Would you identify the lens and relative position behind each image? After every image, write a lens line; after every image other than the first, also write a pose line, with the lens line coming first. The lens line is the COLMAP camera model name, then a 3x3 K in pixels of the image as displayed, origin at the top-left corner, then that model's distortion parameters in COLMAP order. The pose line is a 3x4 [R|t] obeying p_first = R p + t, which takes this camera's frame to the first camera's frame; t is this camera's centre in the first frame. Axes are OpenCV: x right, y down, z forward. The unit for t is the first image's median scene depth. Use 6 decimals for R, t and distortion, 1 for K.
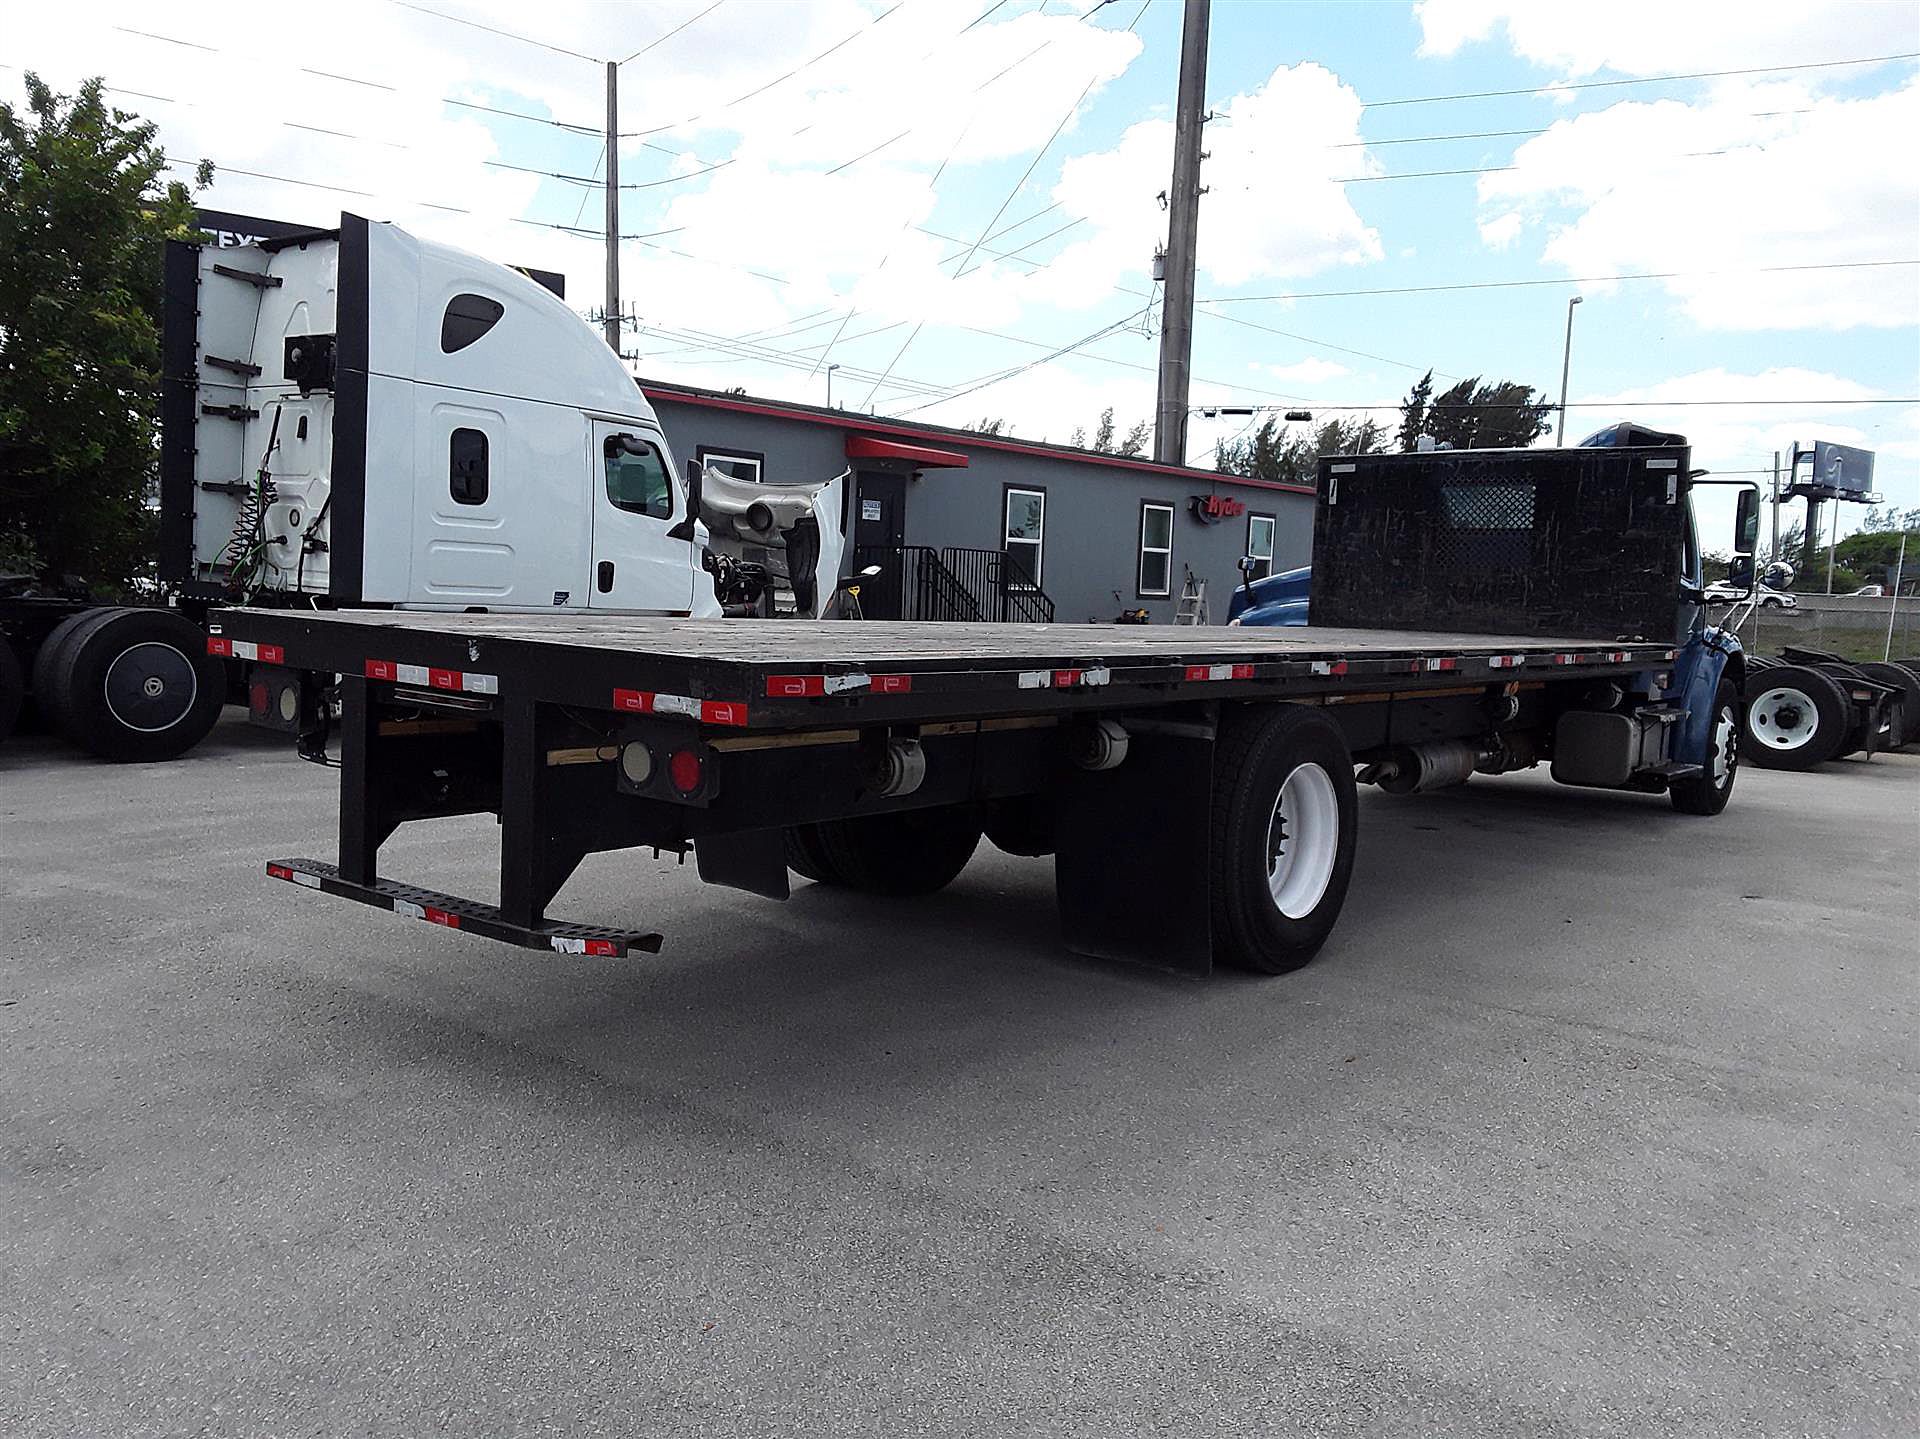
lens RADIAL K [[1532.1, 0, 960.0], [0, 1532.1, 719.5], [0, 0, 1]] dist [0.023323, -0.009792]
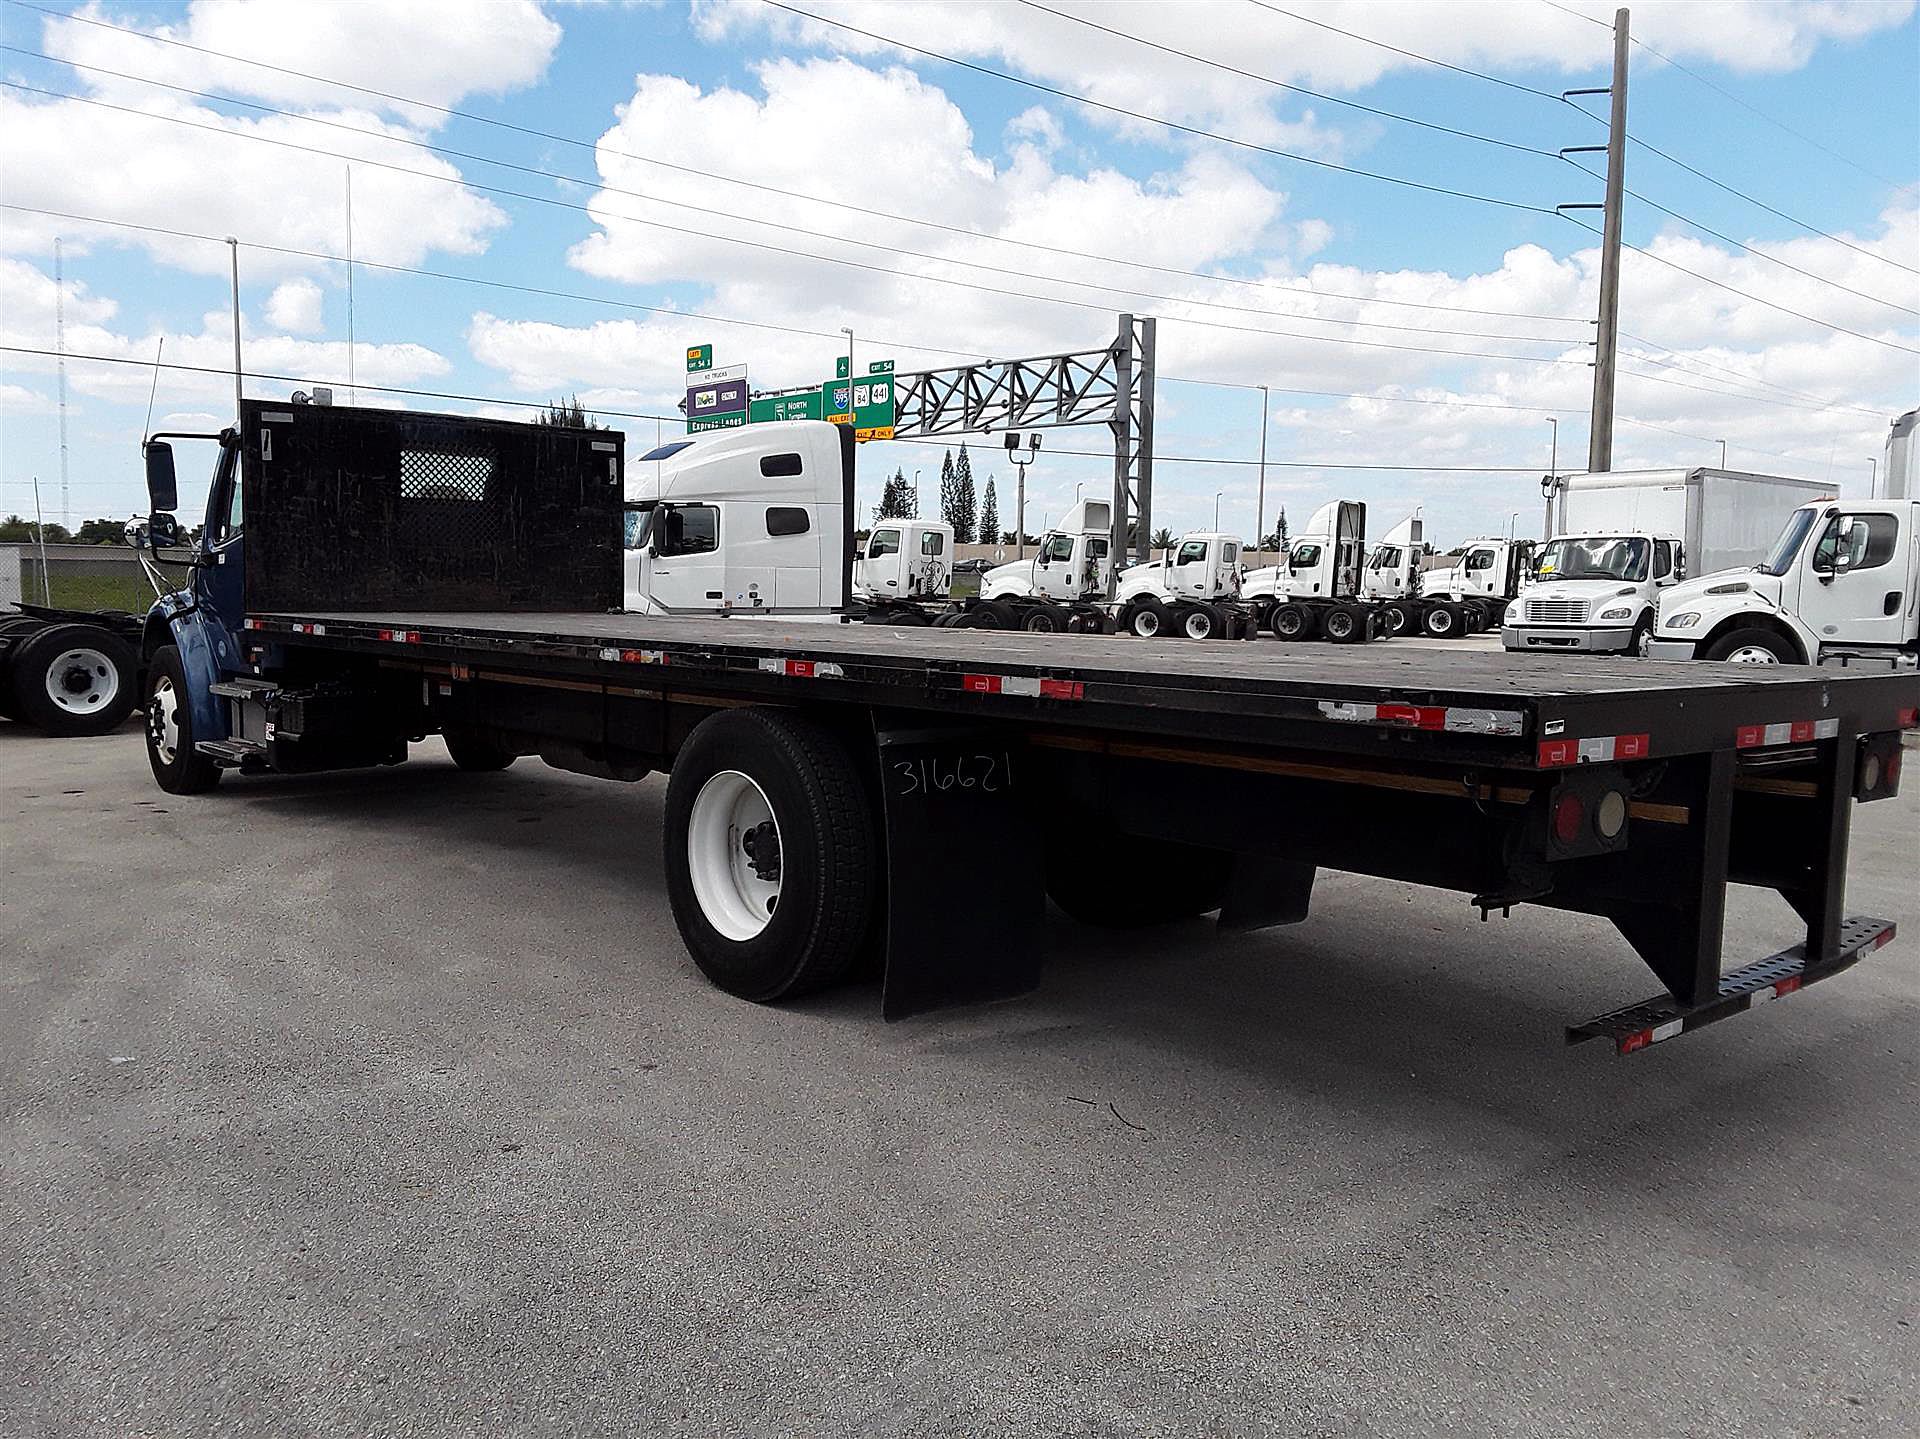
lens RADIAL K [[1532.1, 0, 960.0], [0, 1532.1, 719.5], [0, 0, 1]] dist [0.023323, -0.009792]
pose [[0.171491, -0.120399, 0.977801, -0.565908], [0.074522, 0.991246, 0.108985, -0.073584], [-0.982363, 0.054177, 0.178962, 0.561166]]
